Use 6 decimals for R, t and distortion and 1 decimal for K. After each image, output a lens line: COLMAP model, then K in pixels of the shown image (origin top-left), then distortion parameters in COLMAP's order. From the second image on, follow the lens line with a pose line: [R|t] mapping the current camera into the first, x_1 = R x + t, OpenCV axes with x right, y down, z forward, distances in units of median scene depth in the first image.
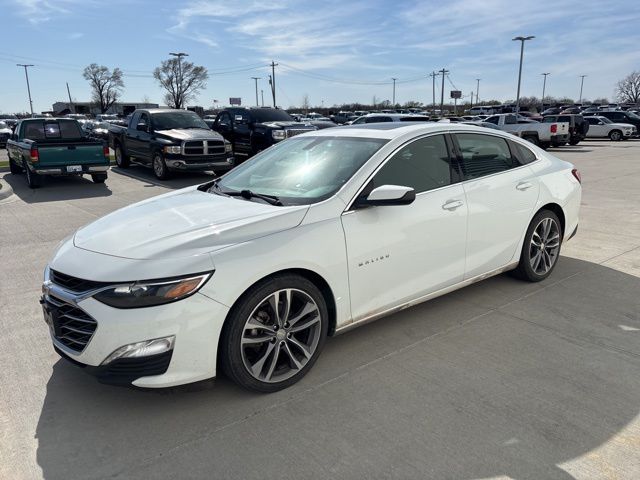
lens RADIAL K [[529.1, 0, 320.0], [0, 529.1, 240.0], [0, 0, 1]] dist [0.069596, -0.101251]
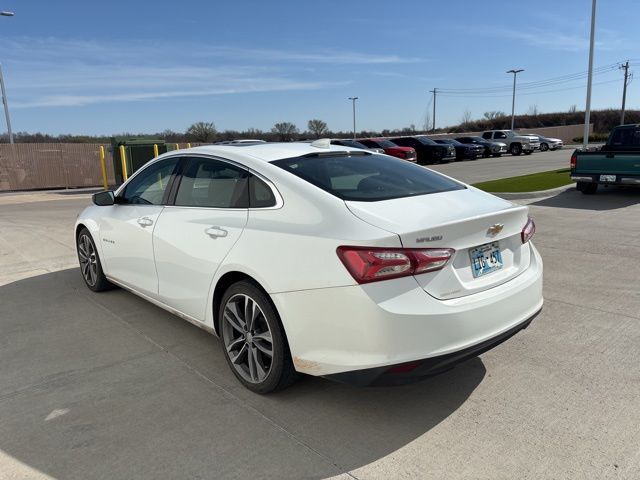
lens RADIAL K [[542.0, 0, 320.0], [0, 542.0, 240.0], [0, 0, 1]] dist [0.012097, 0.010239]
pose [[-0.074040, 0.192675, -0.978465, 0.217029], [-0.186688, 0.961135, 0.203389, -0.053156], [0.979625, 0.197726, -0.035193, 0.230296]]
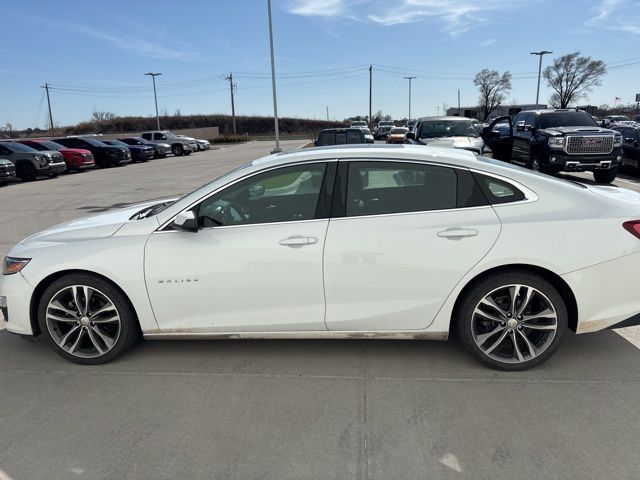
lens RADIAL K [[529.1, 0, 320.0], [0, 529.1, 240.0], [0, 0, 1]] dist [0.069596, -0.101251]
pose [[0.678877, 0.144448, -0.719904, 0.154107], [-0.141859, 0.987788, 0.064423, -0.022074], [0.720418, 0.058389, 0.691078, 0.068484]]
